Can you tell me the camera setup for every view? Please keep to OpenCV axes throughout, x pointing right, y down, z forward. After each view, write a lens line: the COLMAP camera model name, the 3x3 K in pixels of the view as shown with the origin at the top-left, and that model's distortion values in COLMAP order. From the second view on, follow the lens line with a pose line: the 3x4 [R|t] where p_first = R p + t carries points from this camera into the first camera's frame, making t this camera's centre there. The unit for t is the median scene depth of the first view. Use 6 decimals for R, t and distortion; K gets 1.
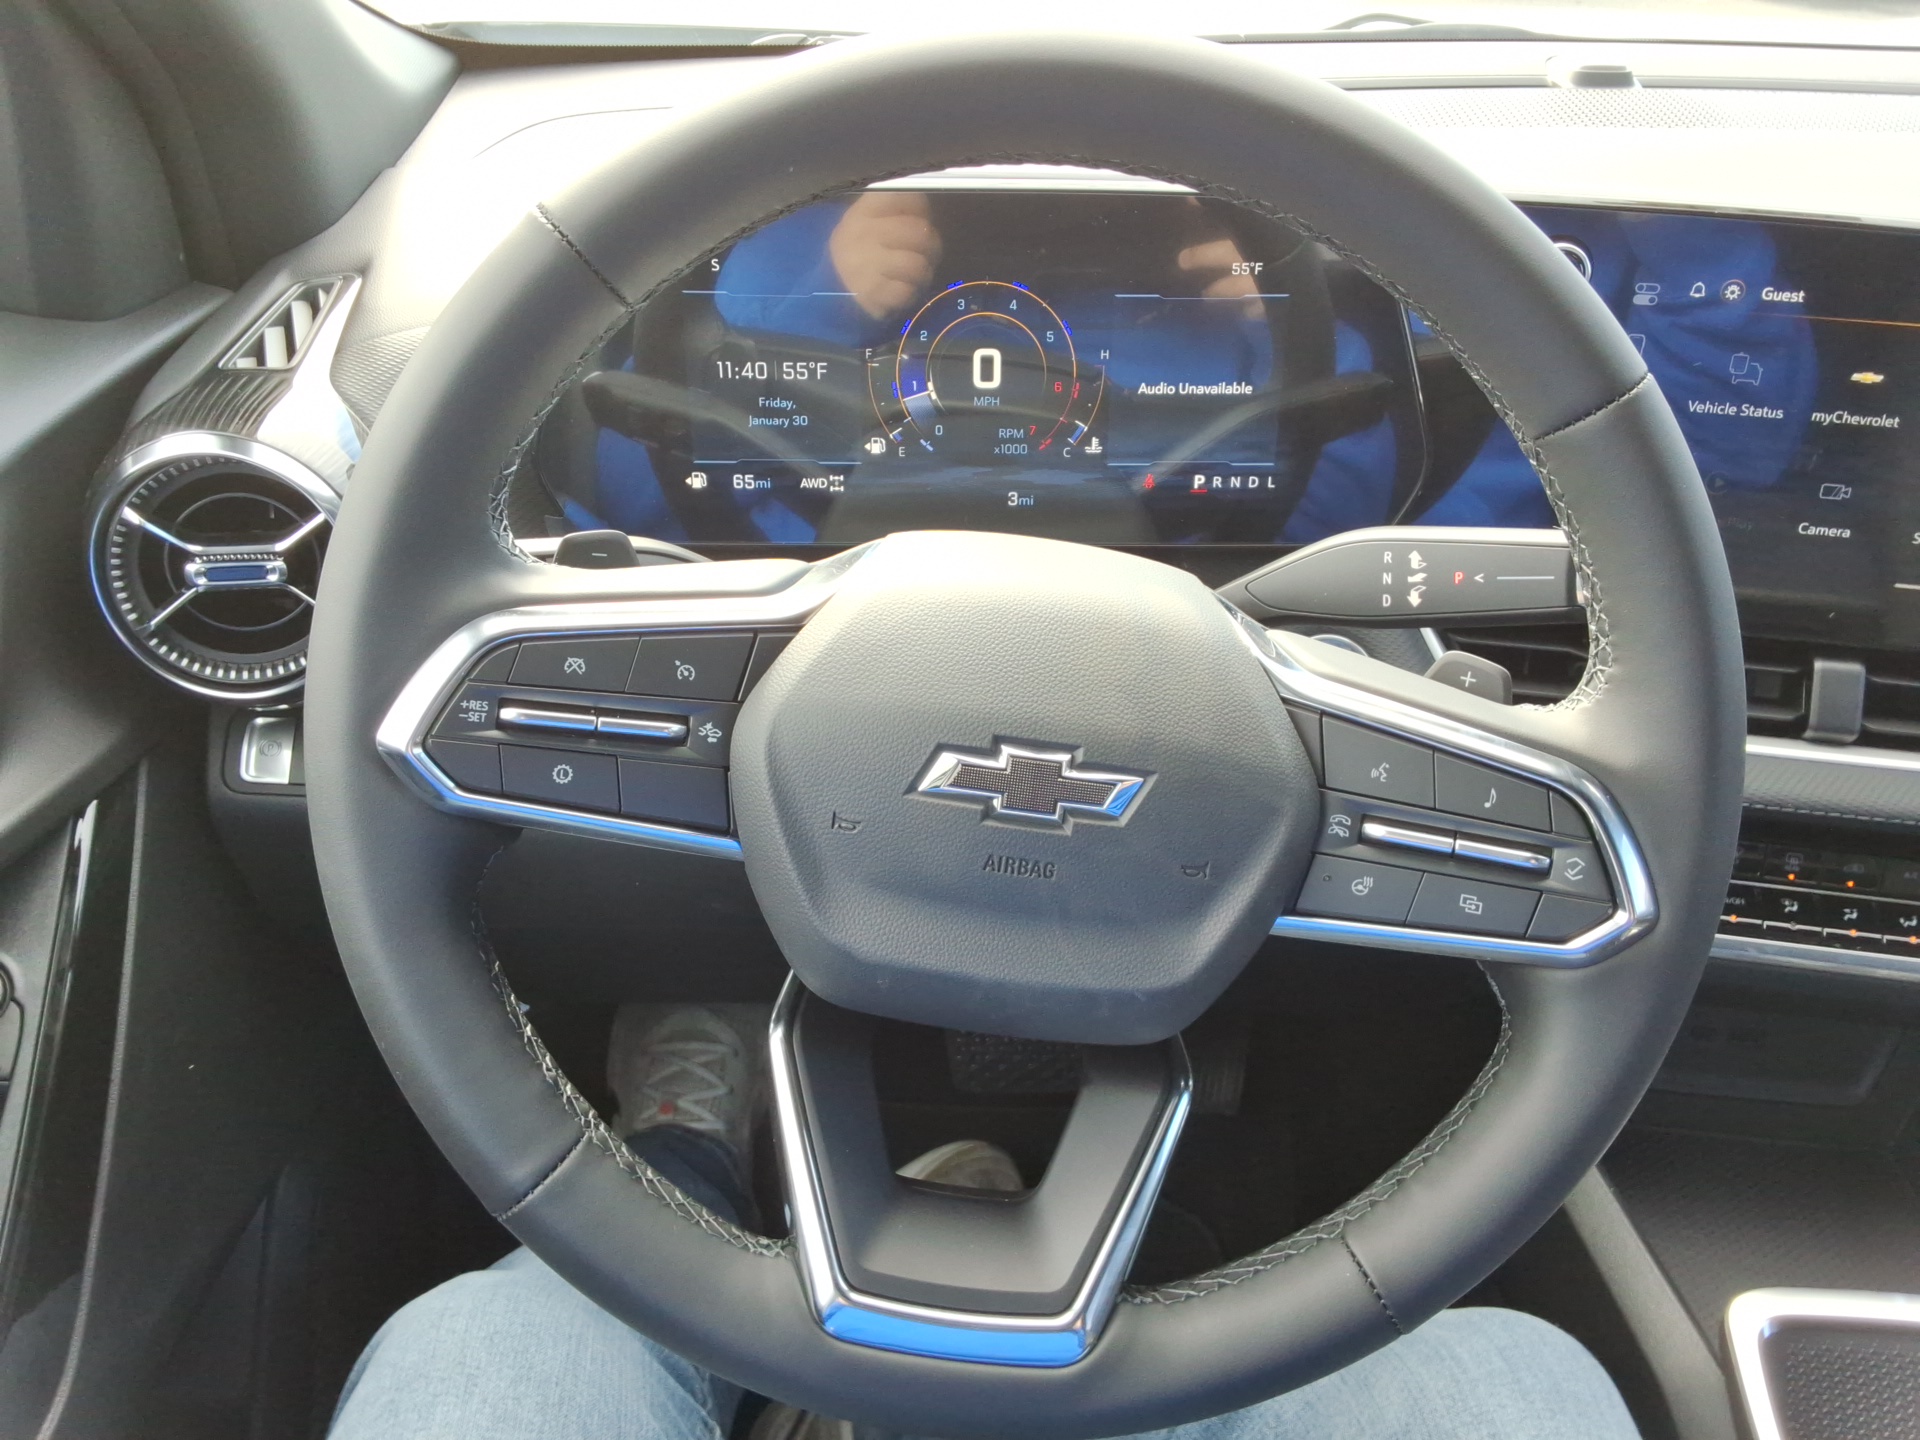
lens RADIAL K [[1531.1, 0, 969.8], [0, 1531.1, 707.9], [0, 0, 1]] dist [0.116796, -0.181787]
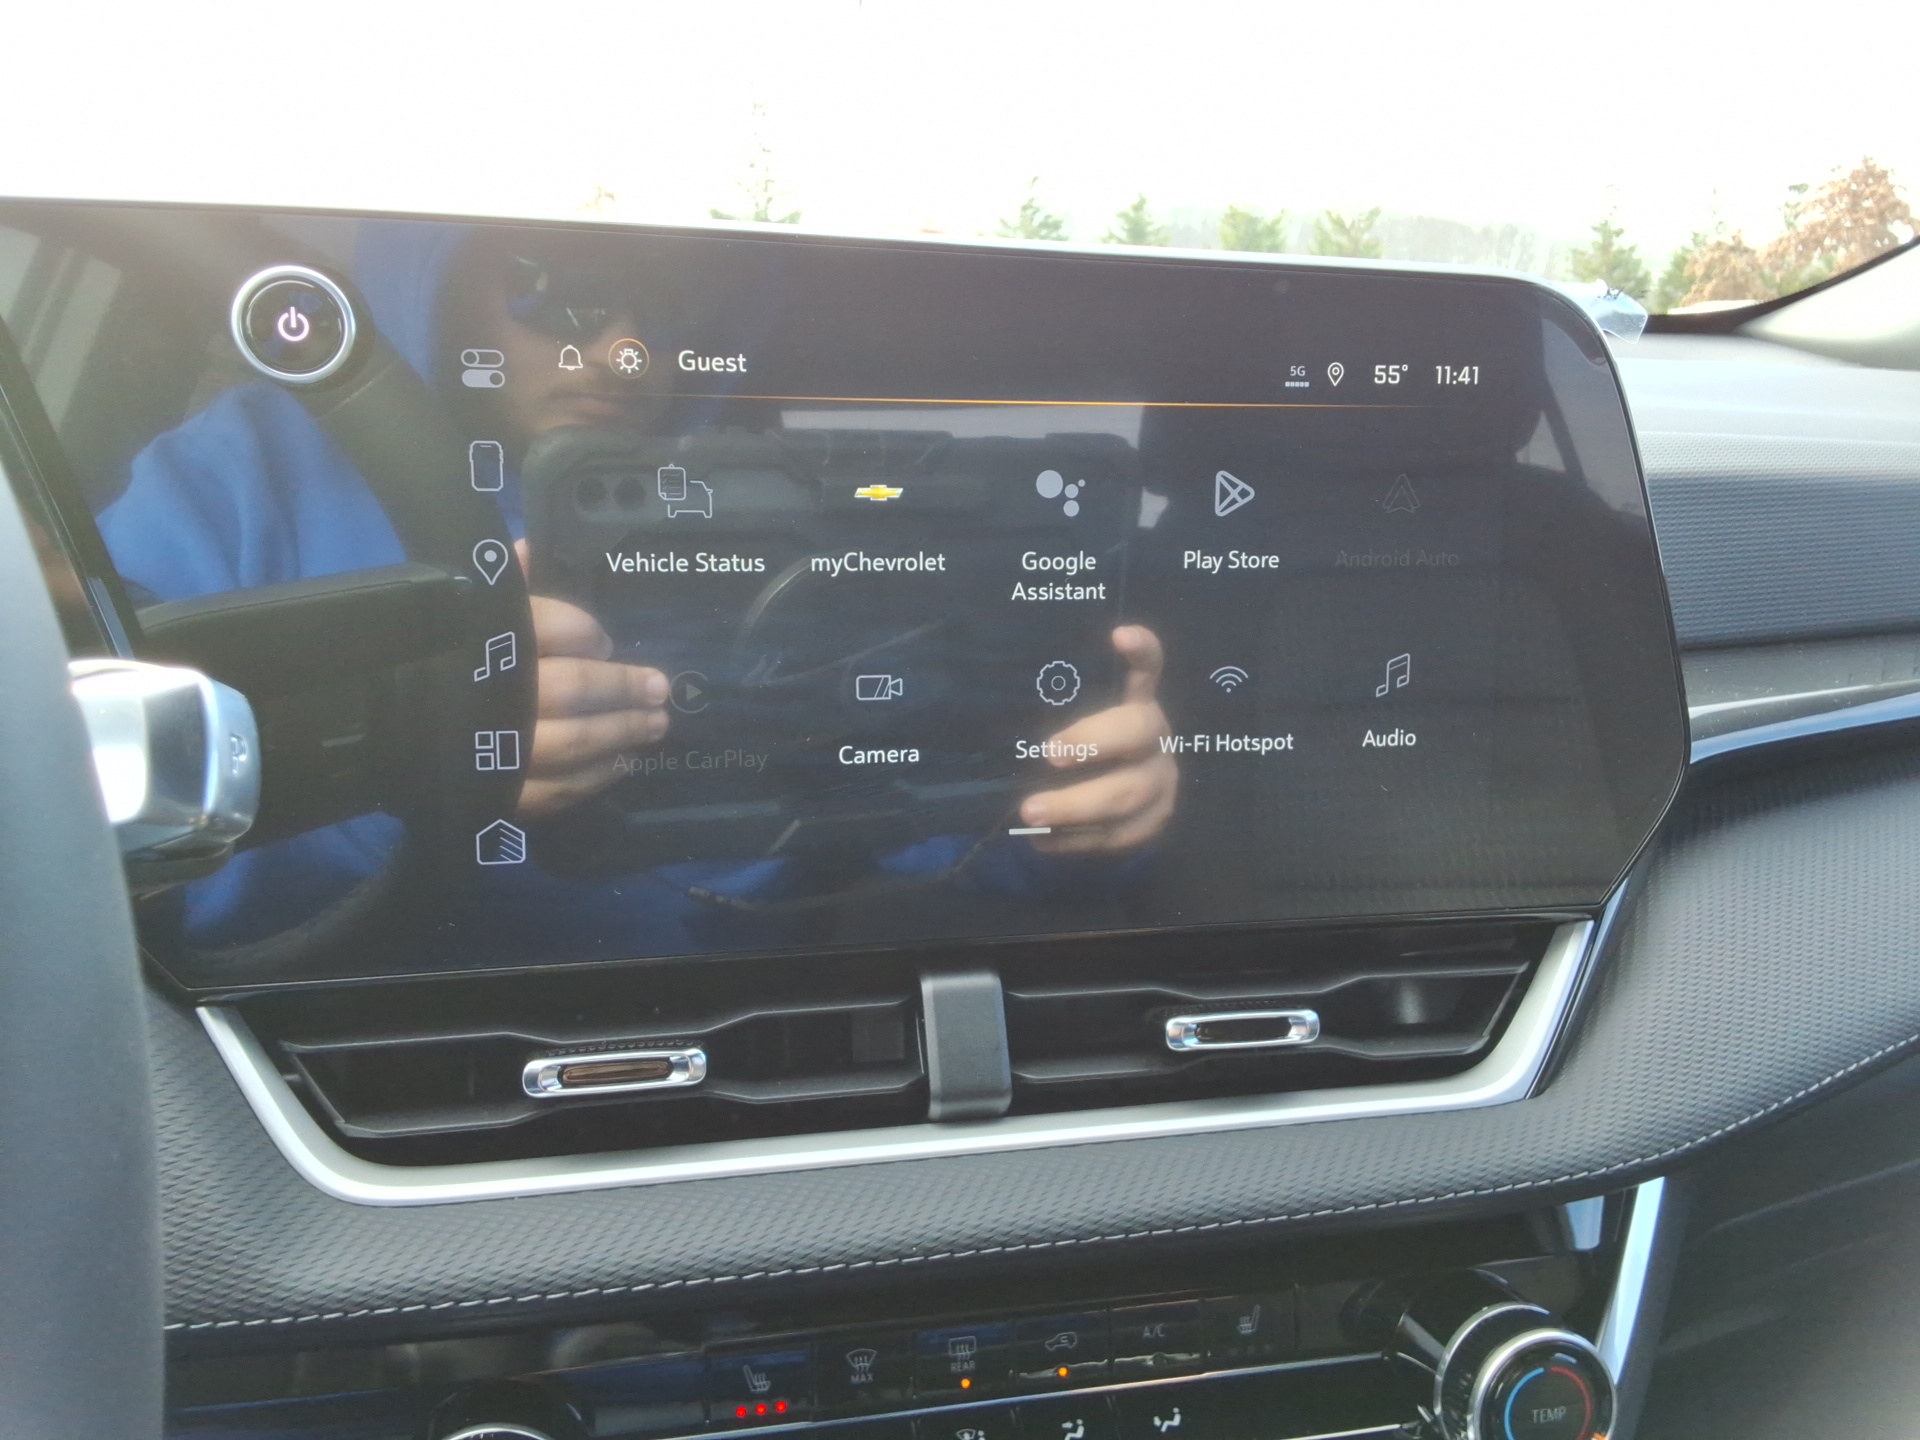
lens RADIAL K [[1536.2, 0, 960.0], [0, 1536.2, 720.0], [0, 0, 1]] dist [0.095052, -0.158486]
pose [[0.920104, -0.081861, 0.383024, 0.427510], [0.195468, 0.943402, -0.267928, 0.044195], [-0.339412, 0.321390, 0.884029, 0.566802]]
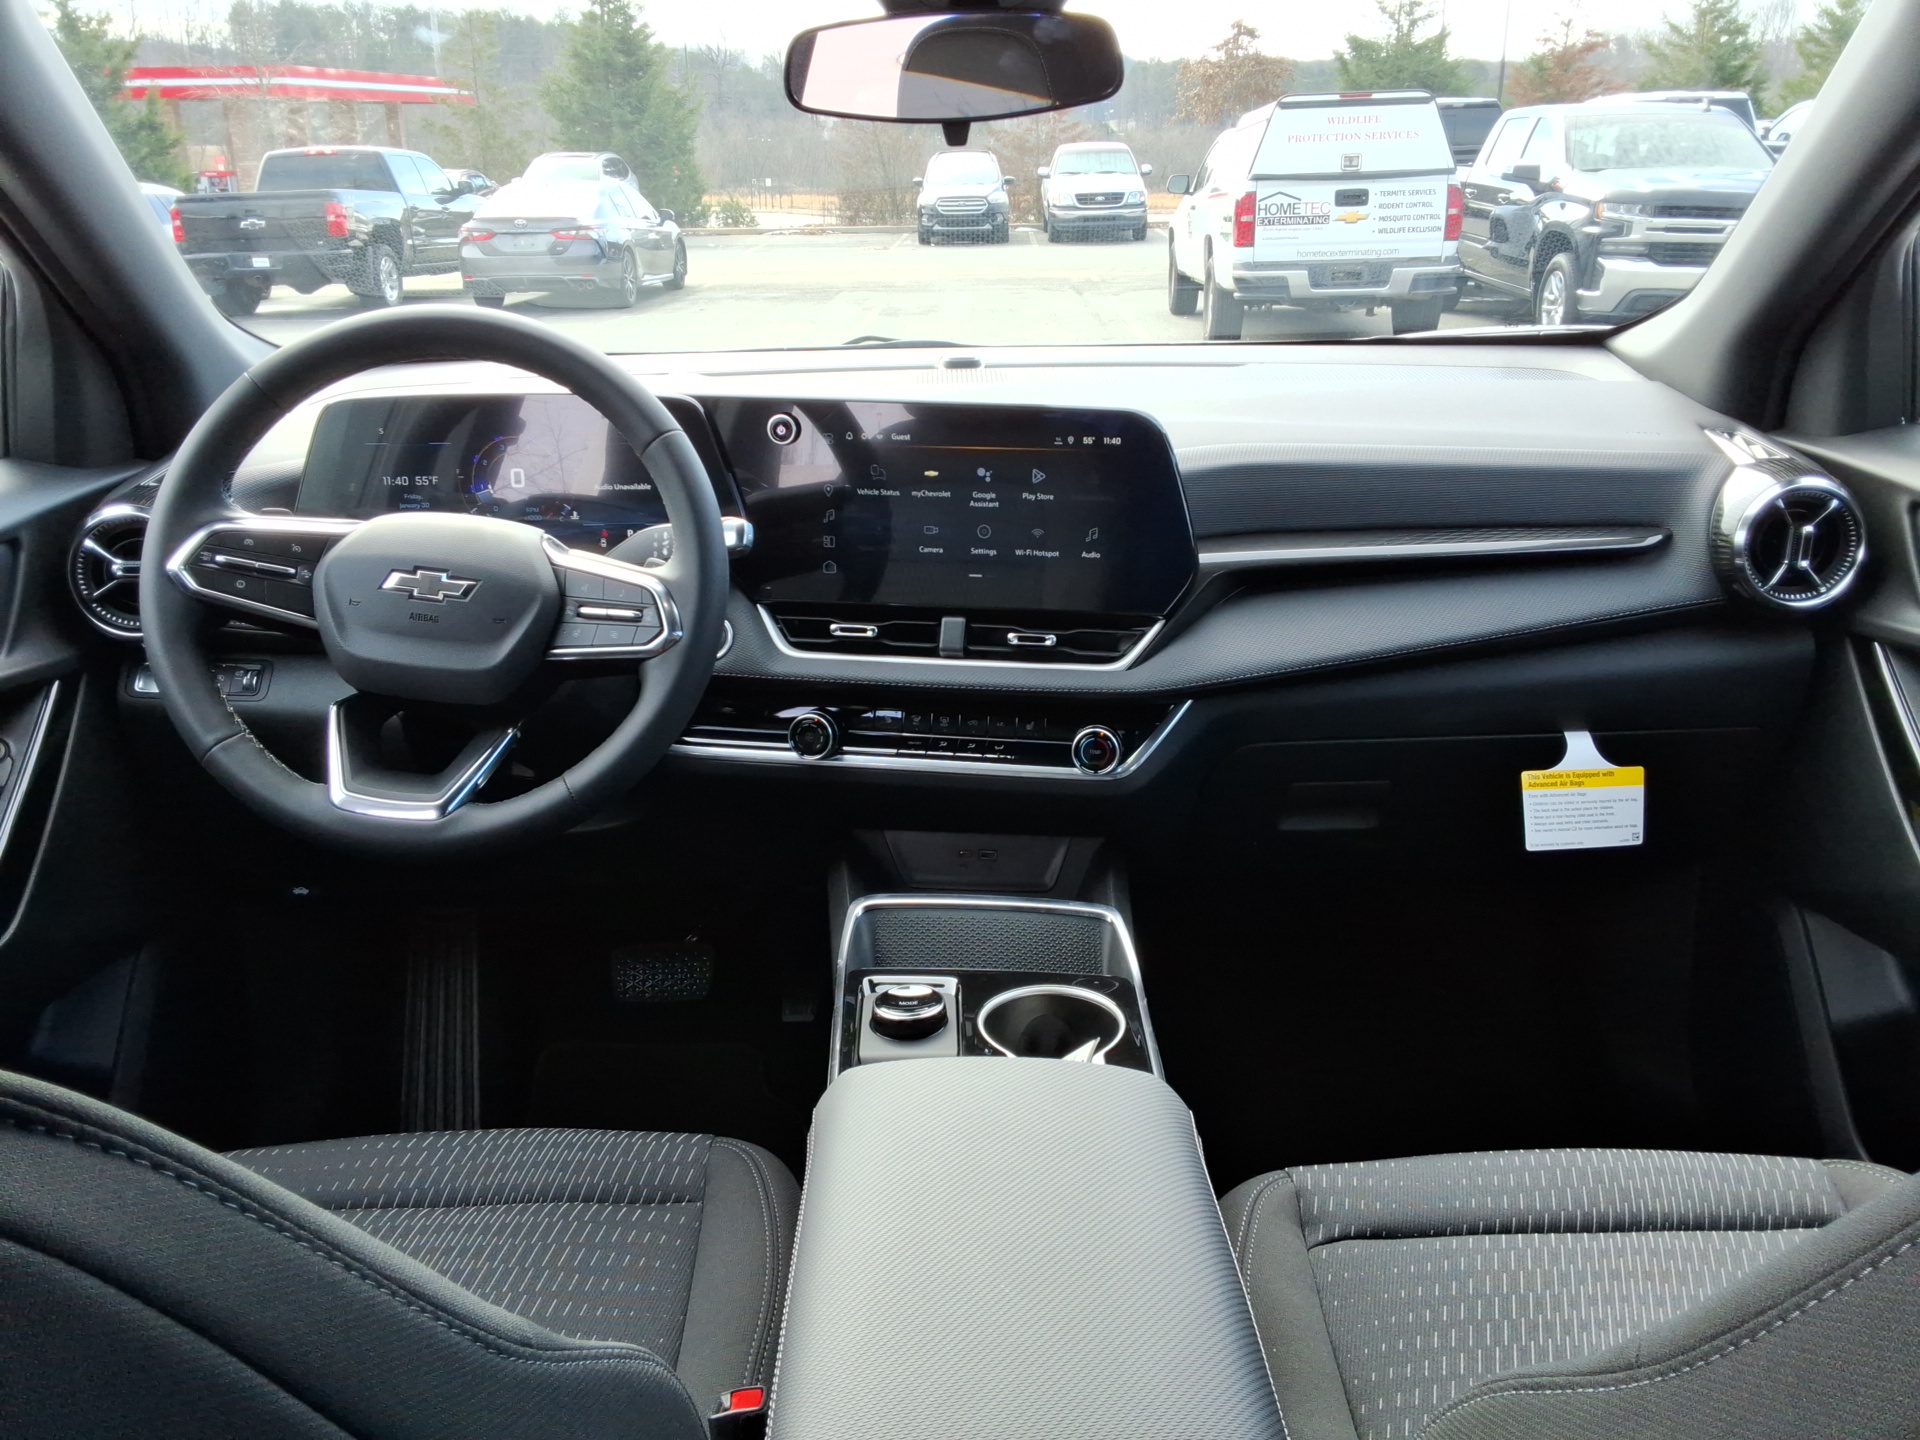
lens RADIAL K [[1531.1, 0, 969.8], [0, 1531.1, 707.9], [0, 0, 1]] dist [0.116796, -0.181787]
pose [[0.999759, -0.021952, 0.000803, 0.720572], [0.021616, 0.976643, -0.213776, 0.633508], [0.003909, 0.213742, 0.976882, -1.124572]]
